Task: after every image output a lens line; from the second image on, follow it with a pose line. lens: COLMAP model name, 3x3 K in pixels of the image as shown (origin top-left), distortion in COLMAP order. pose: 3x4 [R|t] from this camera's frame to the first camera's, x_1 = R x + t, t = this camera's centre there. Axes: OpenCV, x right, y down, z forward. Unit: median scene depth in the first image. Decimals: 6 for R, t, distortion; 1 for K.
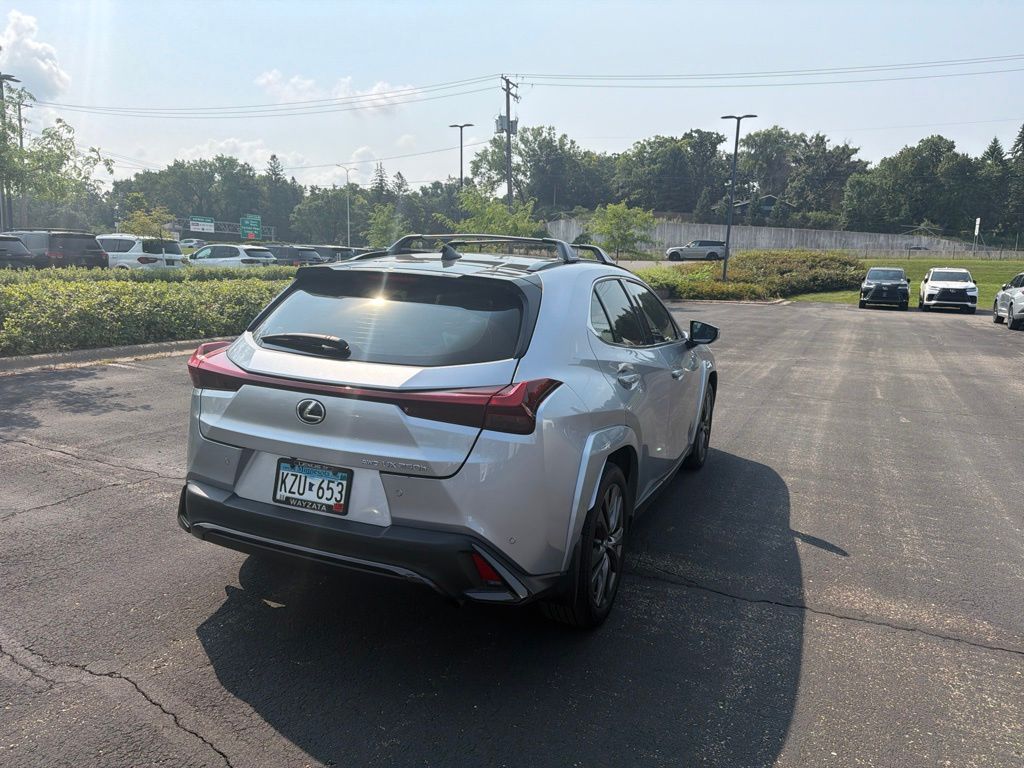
lens RADIAL K [[724.4, 0, 522.3], [0, 724.4, 384.4], [0, 0, 1]] dist [0.030290, -0.040910]
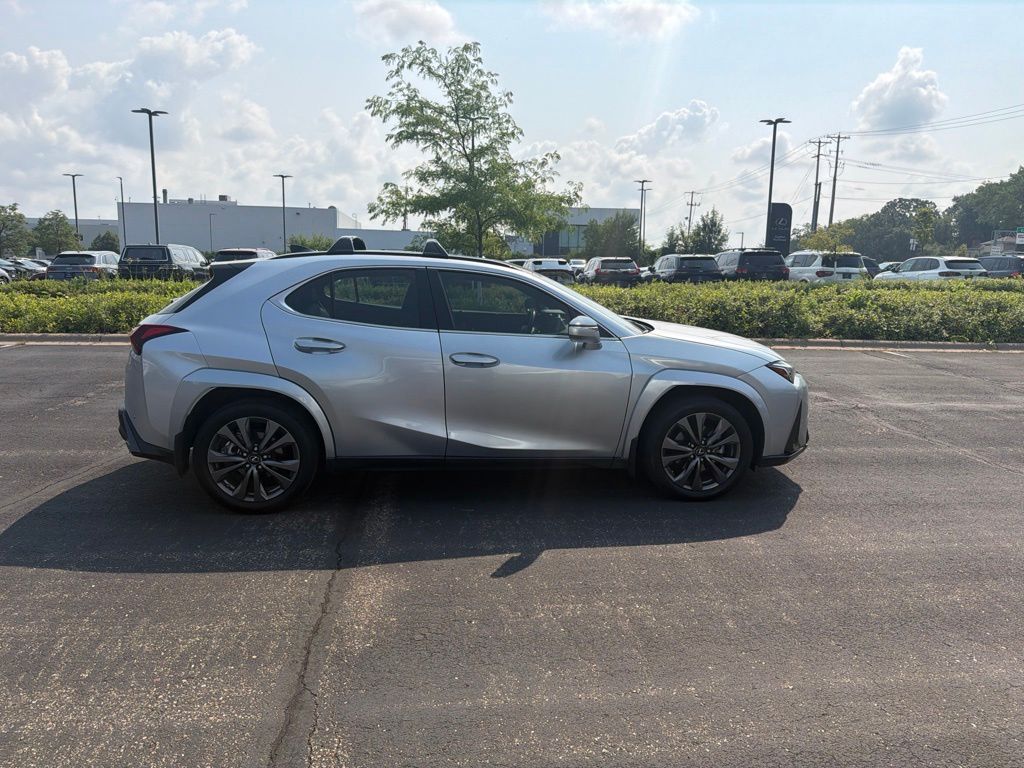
lens RADIAL K [[724.4, 0, 511.9], [0, 724.4, 388.4], [0, 0, 1]] dist [0.030290, -0.040910]
pose [[0.489658, 0.120291, -0.863577, 0.131278], [-0.136306, 0.988821, 0.060450, -0.005247], [0.861195, 0.088111, 0.500580, 0.061752]]
